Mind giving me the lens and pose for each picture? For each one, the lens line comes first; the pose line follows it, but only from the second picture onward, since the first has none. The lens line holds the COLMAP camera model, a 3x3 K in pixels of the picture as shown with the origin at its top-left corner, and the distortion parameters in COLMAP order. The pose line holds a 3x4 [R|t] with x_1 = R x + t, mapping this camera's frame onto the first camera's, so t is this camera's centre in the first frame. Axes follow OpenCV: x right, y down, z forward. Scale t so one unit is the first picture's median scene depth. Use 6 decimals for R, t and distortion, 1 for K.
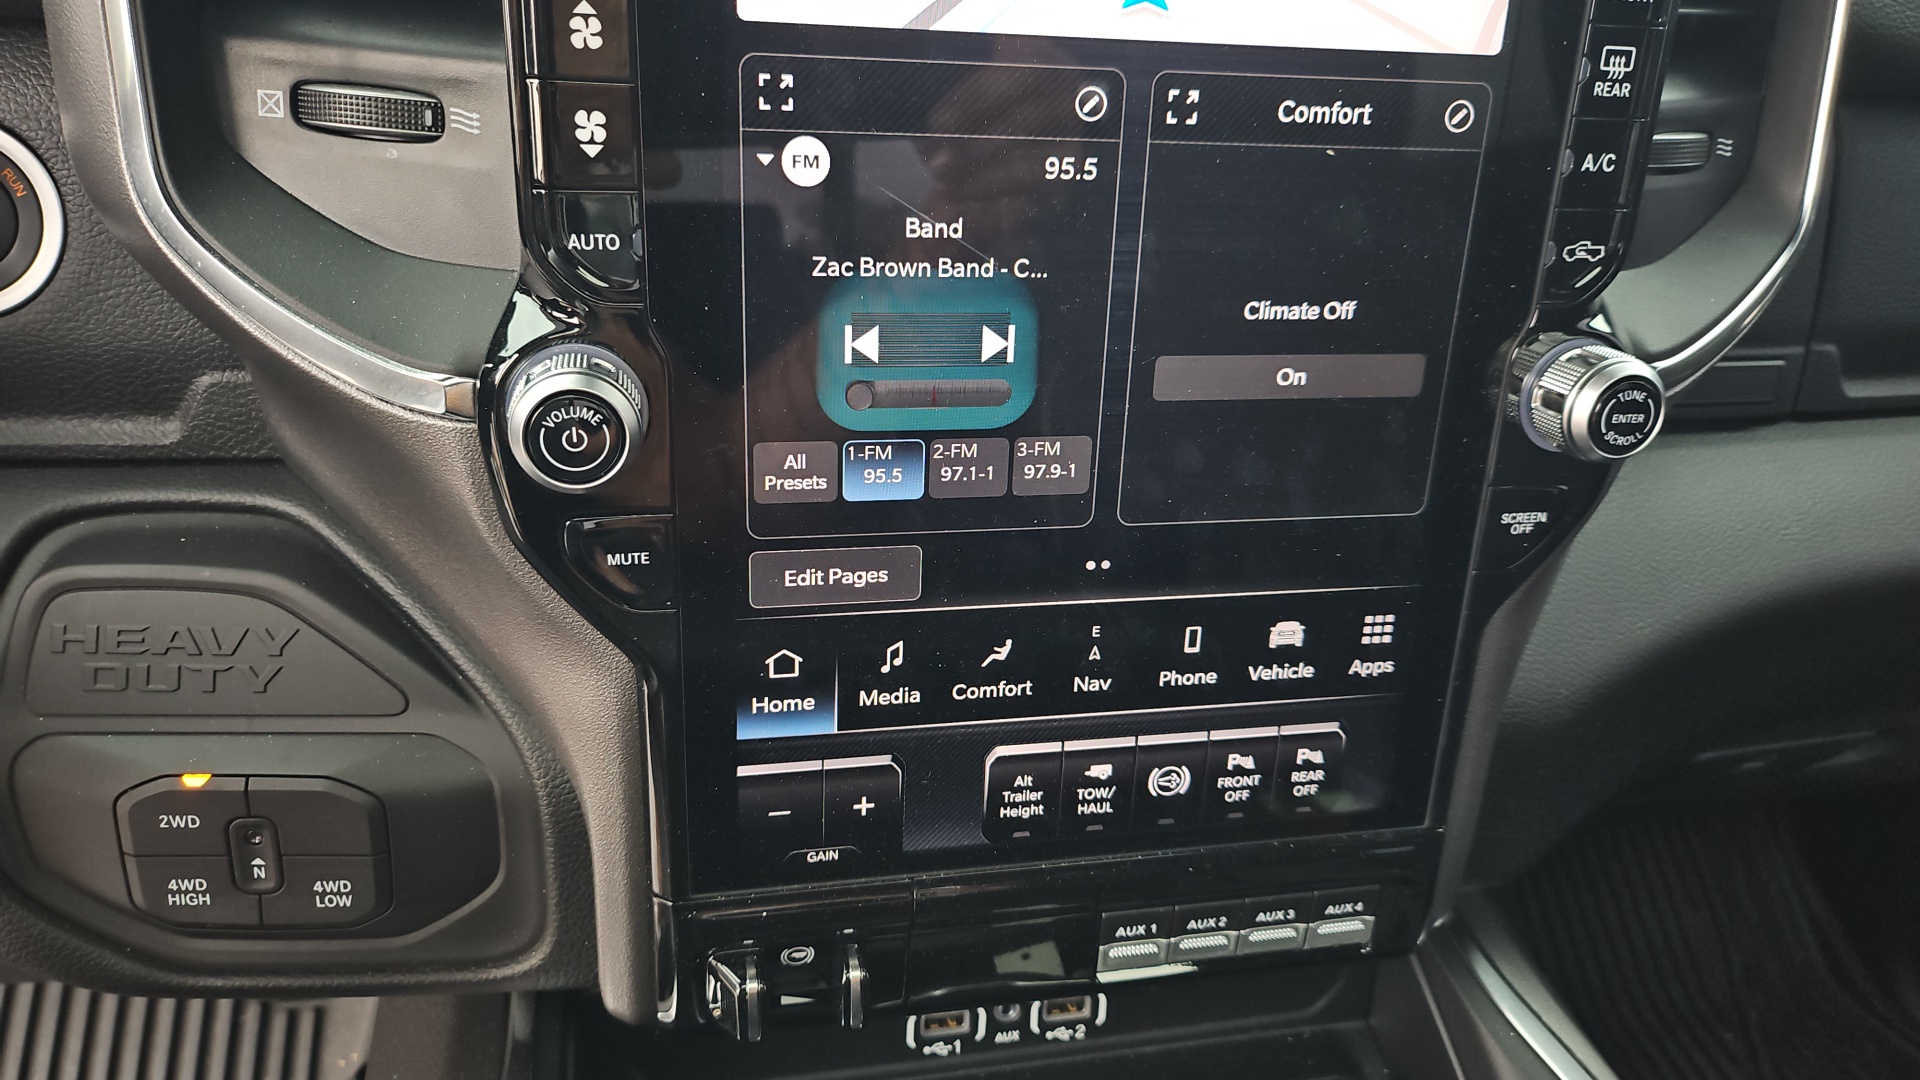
lens RADIAL K [[1348.1, 0, 951.9], [0, 1348.1, 528.5], [0, 0, 1]] dist [0.063157, -0.063655]
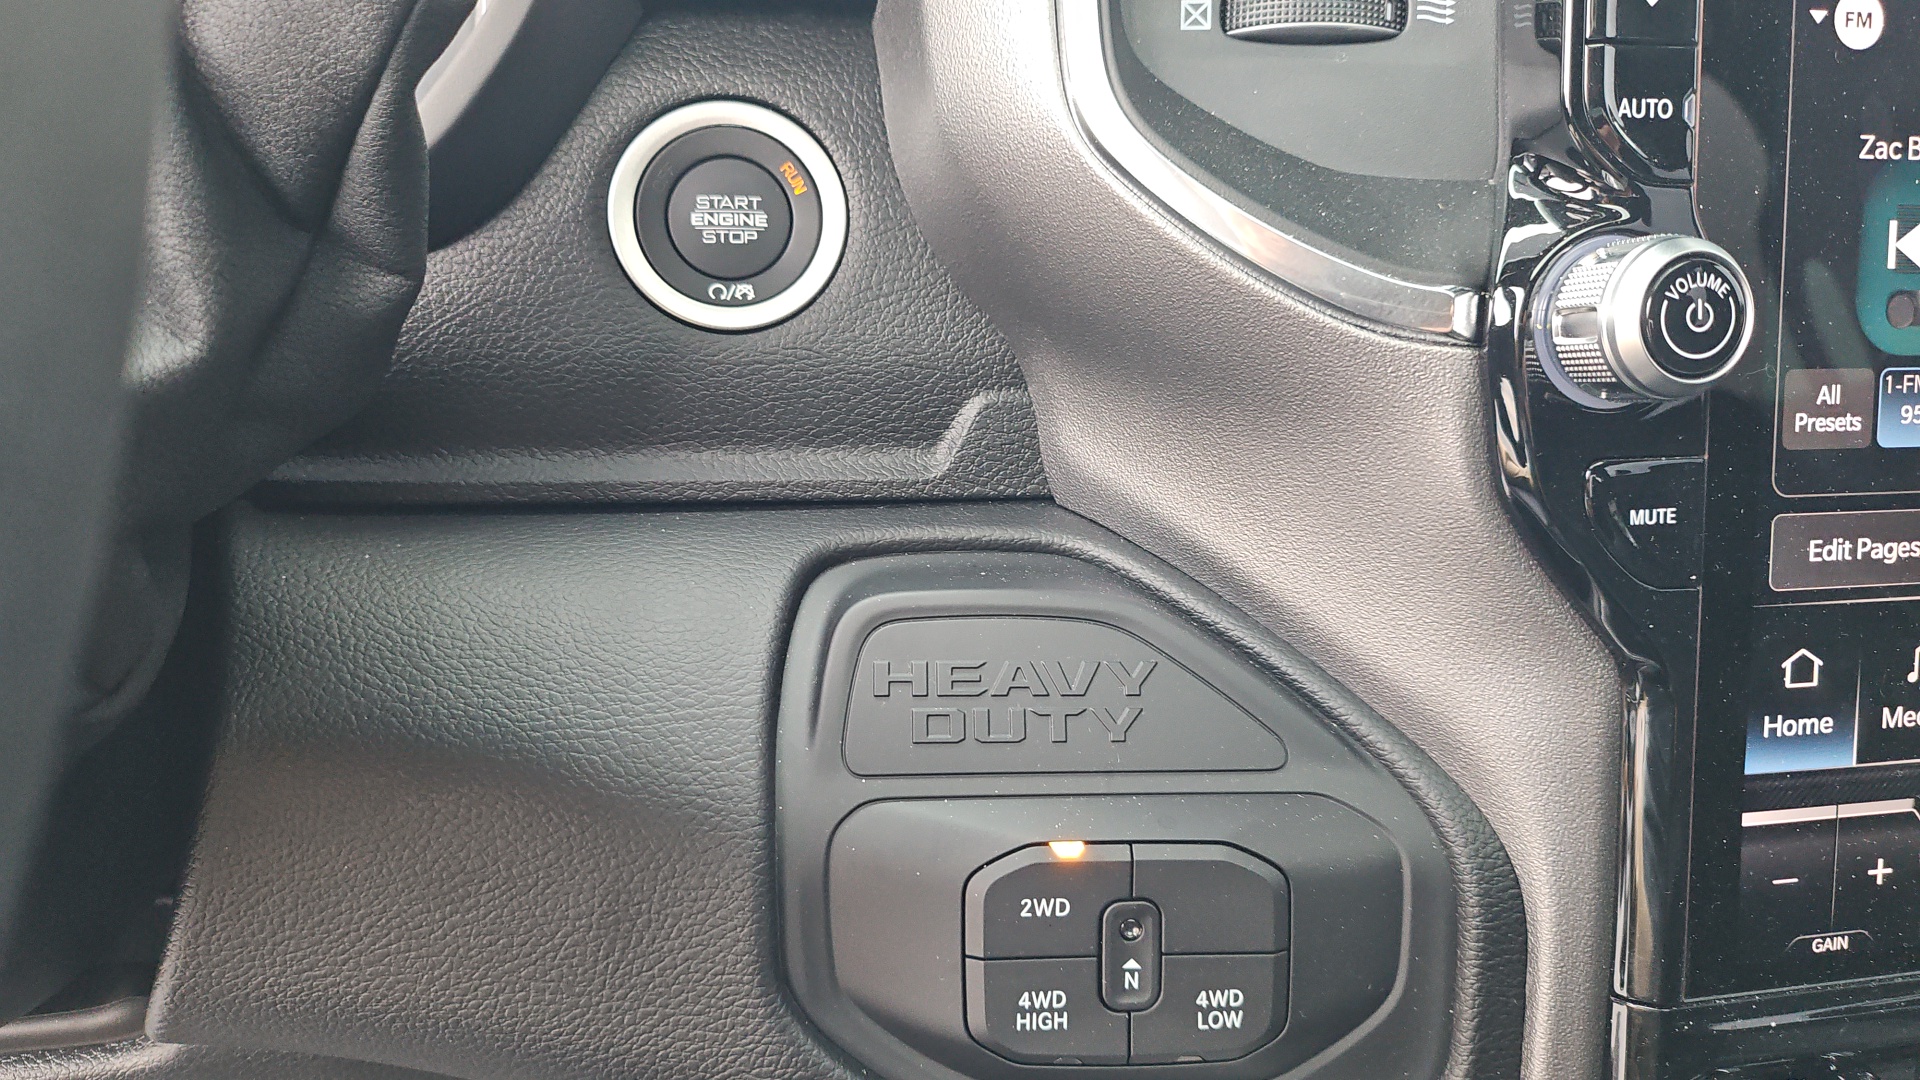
lens RADIAL K [[1348.1, 0, 969.0], [0, 1348.1, 571.8], [0, 0, 1]] dist [0.063157, -0.063655]
pose [[0.998638, -0.051426, -0.008809, -0.585960], [0.048191, 0.973854, -0.222004, 0.195536], [0.019995, 0.221277, 0.975006, 0.210360]]
